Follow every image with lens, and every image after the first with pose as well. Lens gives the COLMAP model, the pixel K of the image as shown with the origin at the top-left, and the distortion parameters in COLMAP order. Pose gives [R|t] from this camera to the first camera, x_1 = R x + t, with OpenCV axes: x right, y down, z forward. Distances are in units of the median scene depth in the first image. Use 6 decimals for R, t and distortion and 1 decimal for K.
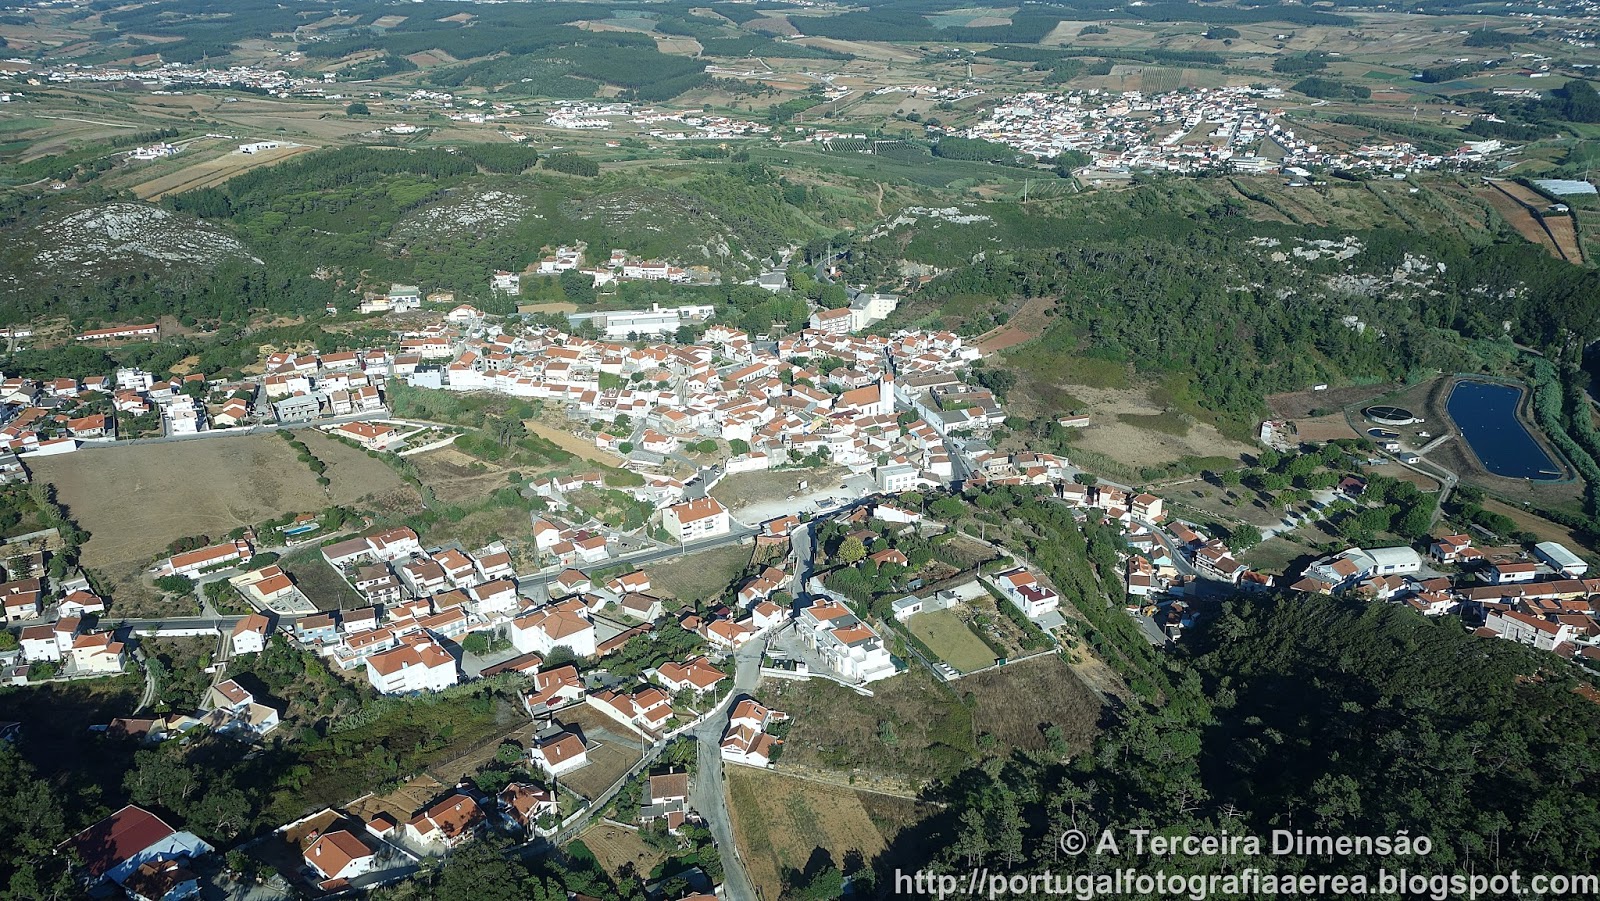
lens RADIAL K [[1264.1, 0, 800.0], [0, 1264.1, 450.5], [0, 0, 1]] dist [0.001396, -0.000996]
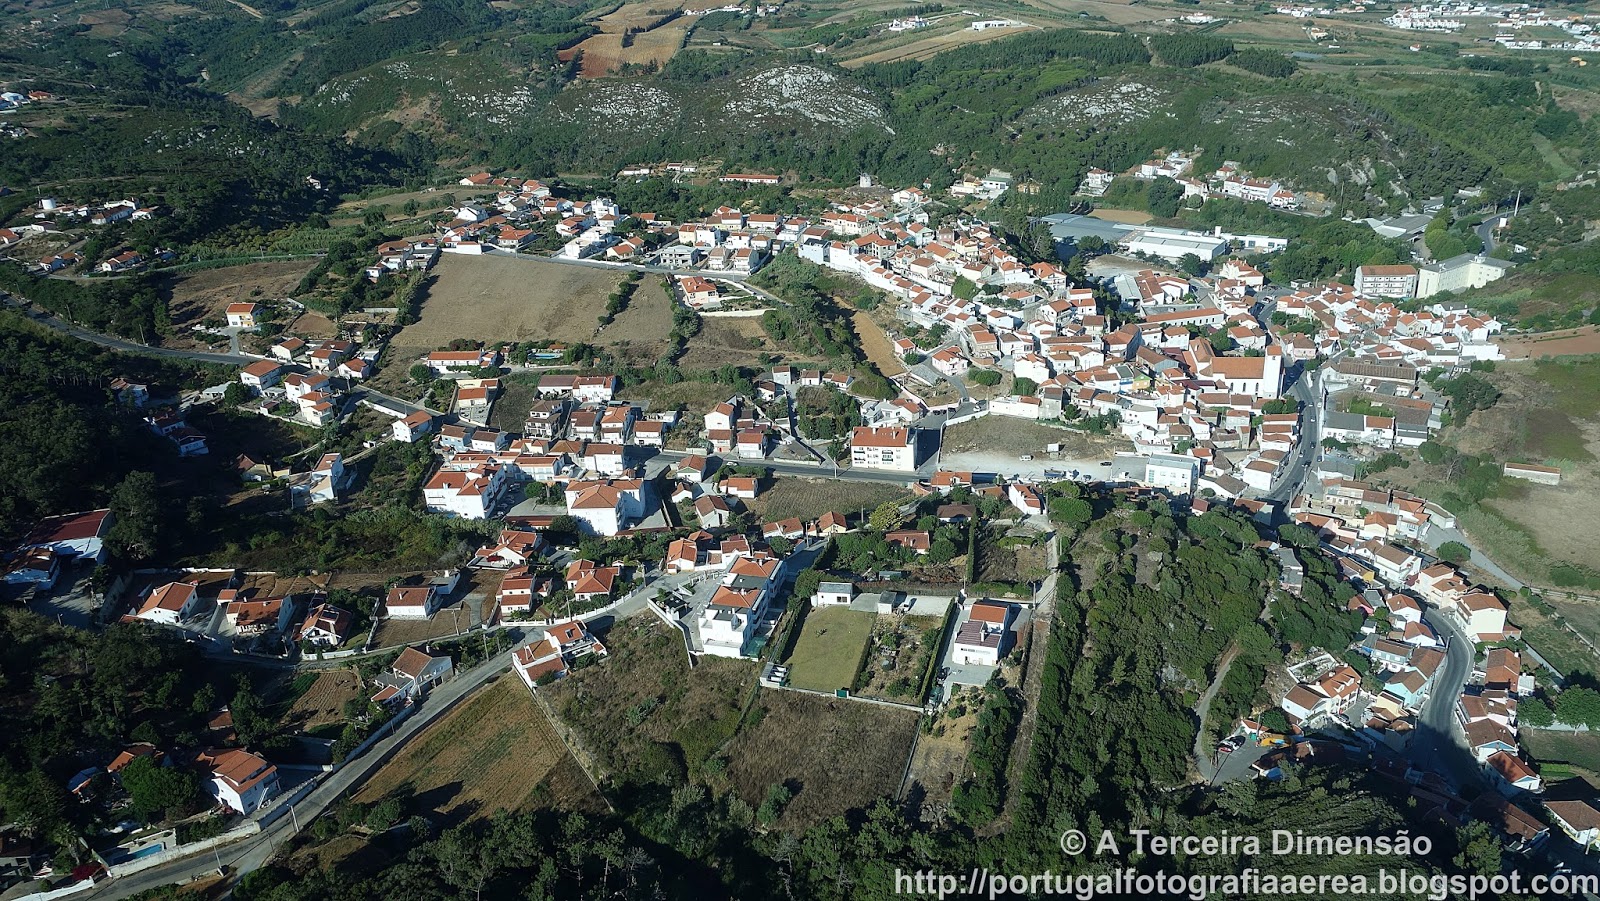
lens RADIAL K [[1264.1, 0, 800.0], [0, 1264.1, 450.5], [0, 0, 1]] dist [0.001396, -0.000996]
pose [[0.733047, 0.261828, -0.627764, 0.269642], [-0.215421, 0.964800, 0.150849, -0.040241], [0.645163, 0.024654, 0.763647, 0.177638]]
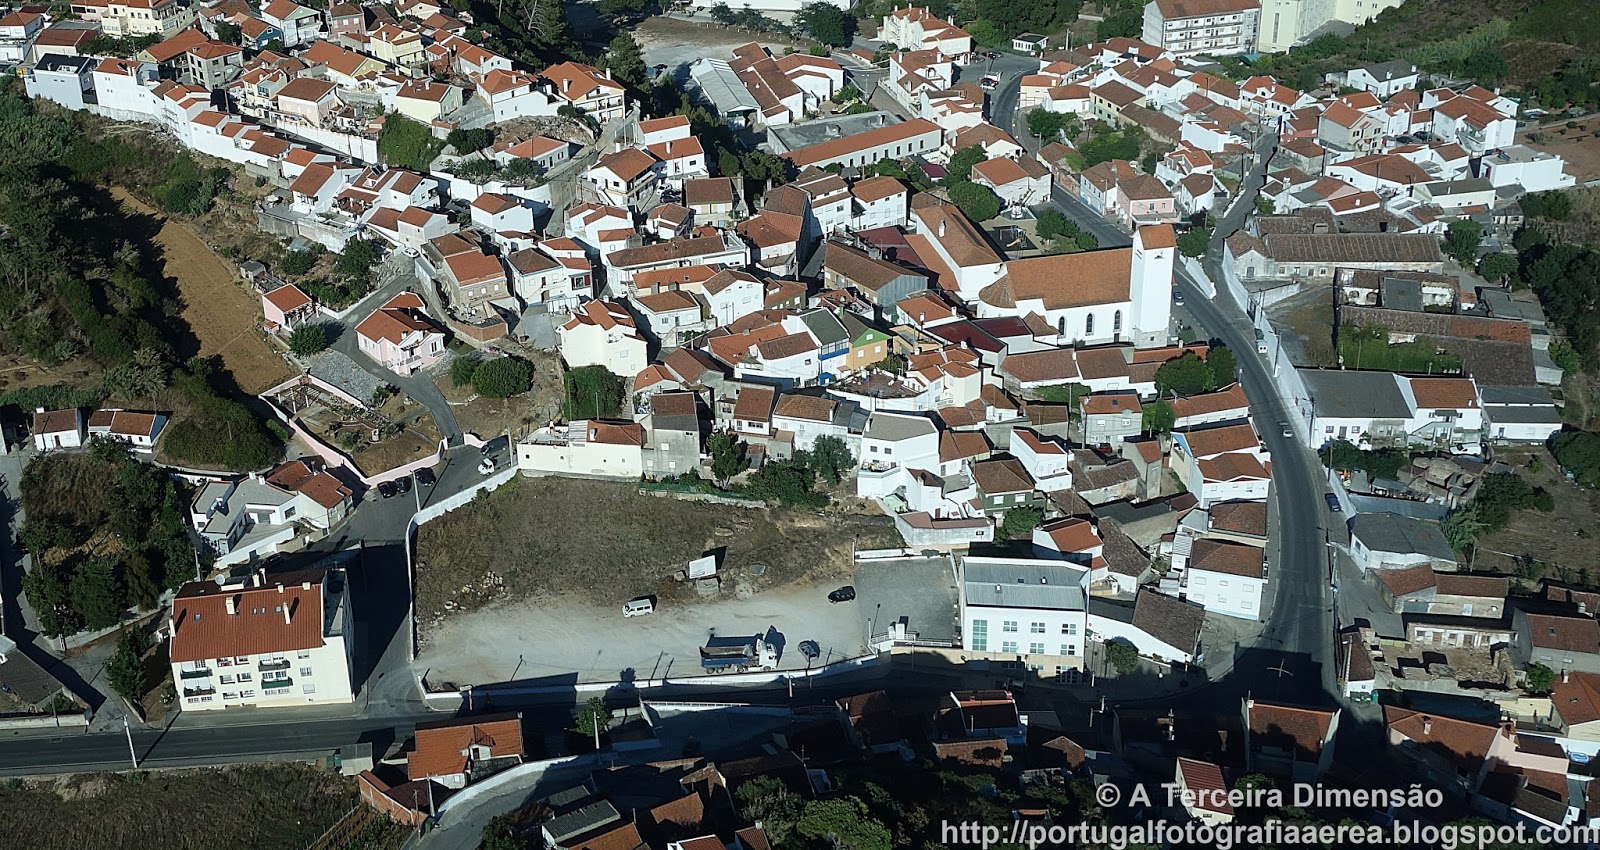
lens RADIAL K [[1757.3, 0, 486.4], [0, 1757.3, 218.7], [0, 0, 1]] dist [0.000621, -0.002547]
pose [[0.862404, 0.148060, -0.484084, 0.105596], [-0.119926, 0.988805, 0.088782, -0.061981], [0.491810, -0.018512, 0.870506, 0.398121]]
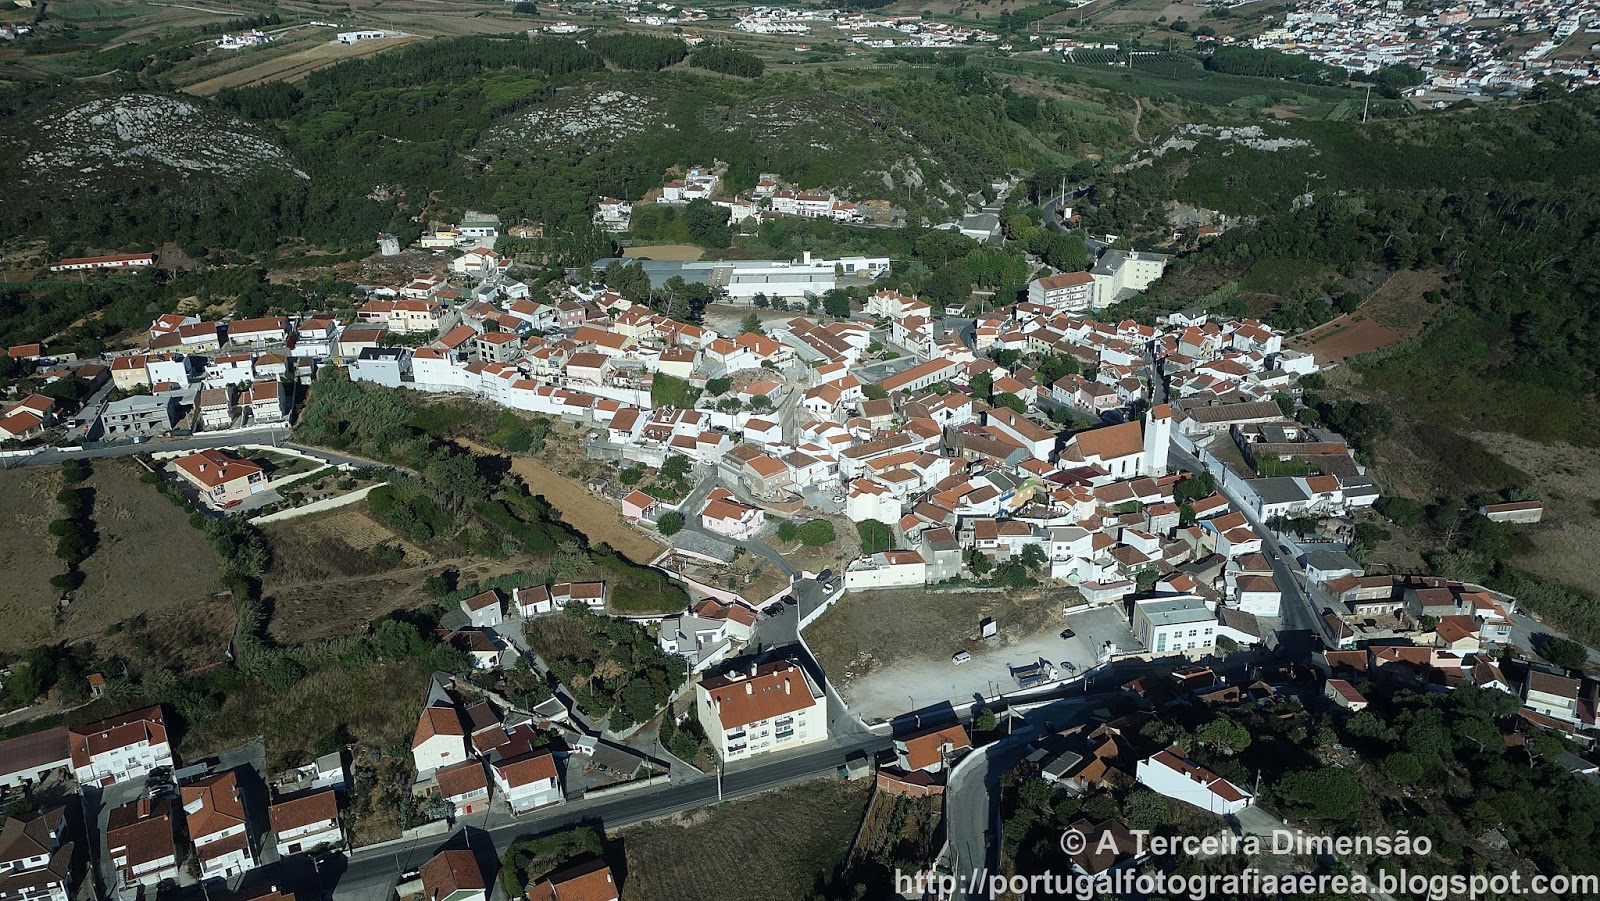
lens RADIAL K [[1264.1, 0, 800.0], [0, 1264.1, 450.5], [0, 0, 1]] dist [0.001396, -0.000996]
pose [[0.984124, 0.065995, -0.164754, 0.004669], [-0.057983, 0.996911, 0.052982, -0.046187], [0.167742, -0.042588, 0.984911, 0.324043]]
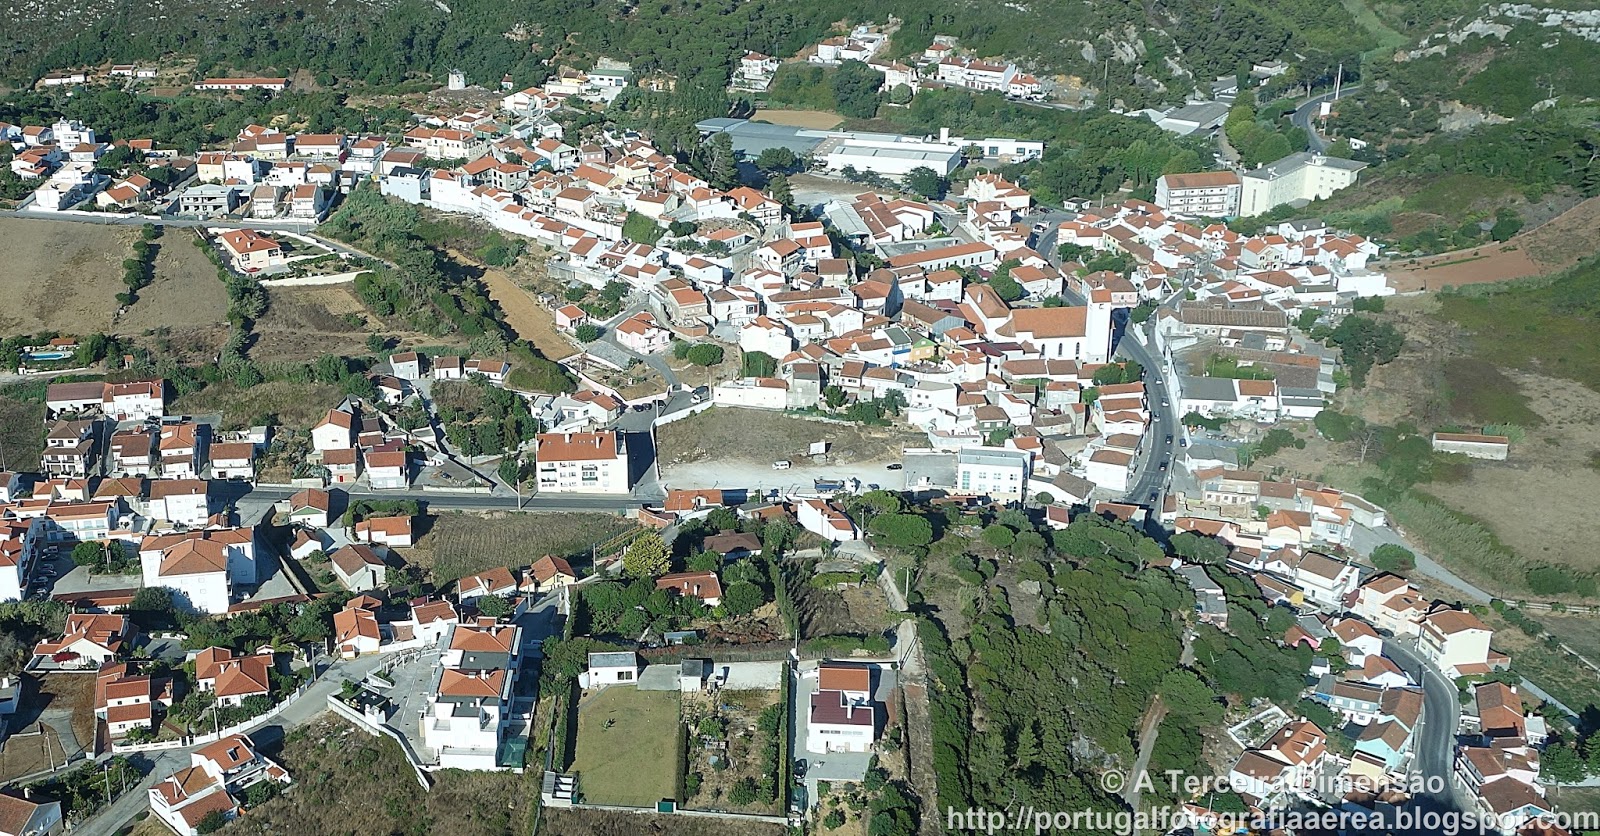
lens RADIAL K [[1910.8, 0, 439.1], [0, 1910.8, 412.8], [0, 0, 1]] dist [-0.000572, 0.000203]
pose [[0.813277, 0.195075, -0.548203, 0.227003], [-0.174497, 0.980532, 0.090046, -0.024845], [0.555096, 0.022427, 0.831484, 0.121020]]
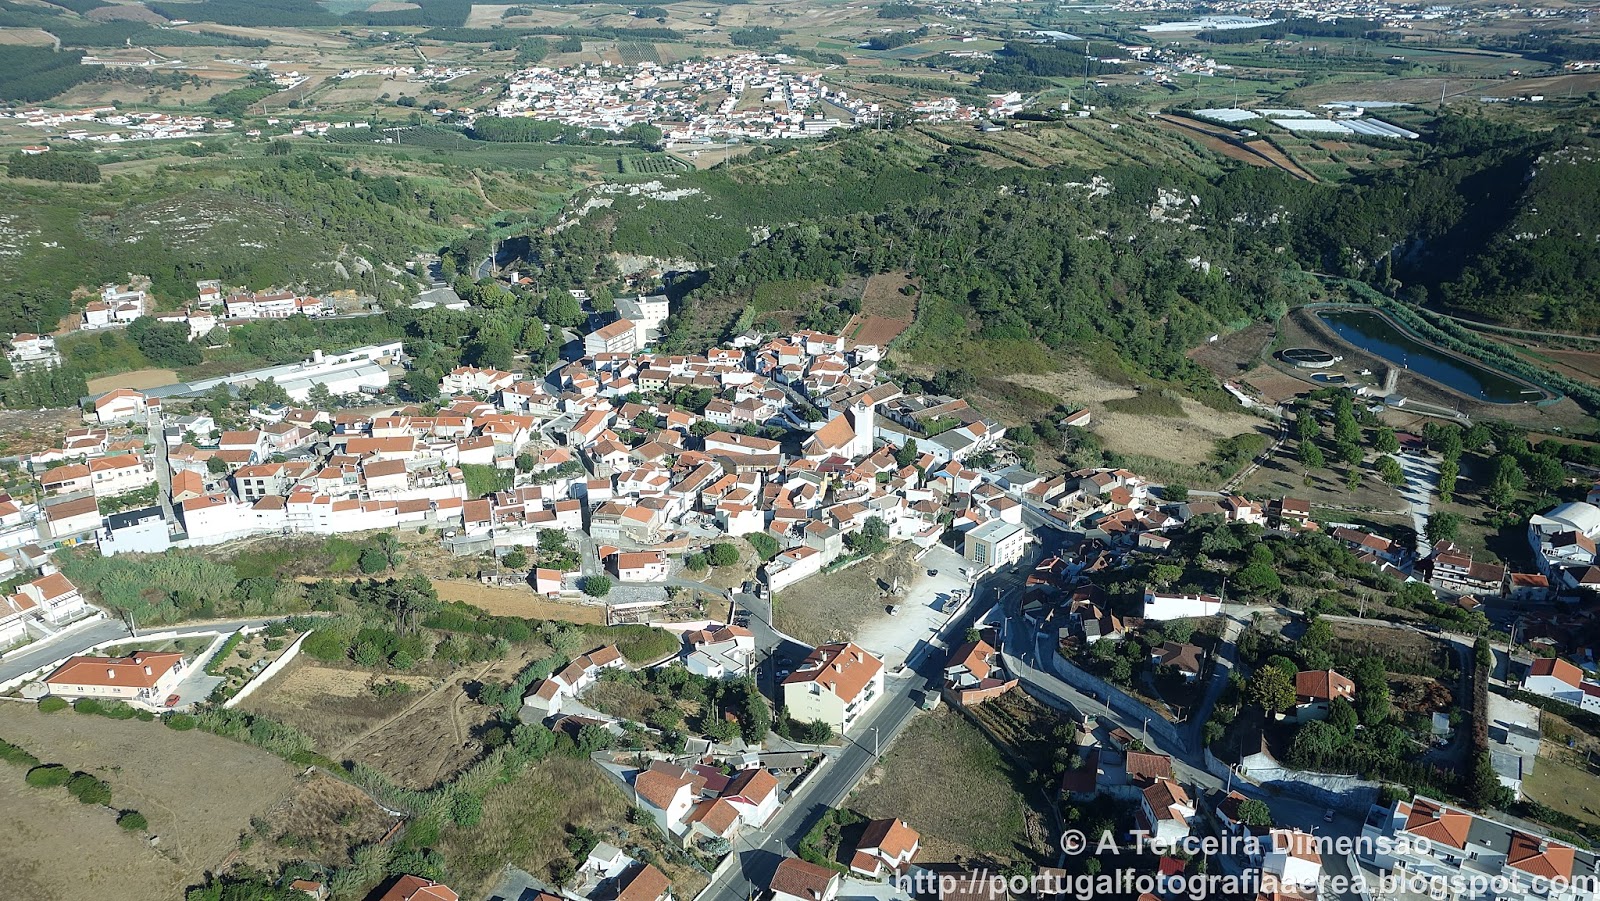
lens RADIAL K [[1264.1, 0, 800.0], [0, 1264.1, 450.5], [0, 0, 1]] dist [0.001396, -0.000996]
pose [[0.877375, -0.170206, 0.448600, -0.211496], [0.171152, 0.984481, 0.038786, -0.048528], [-0.448240, 0.042749, 0.892890, 0.302689]]
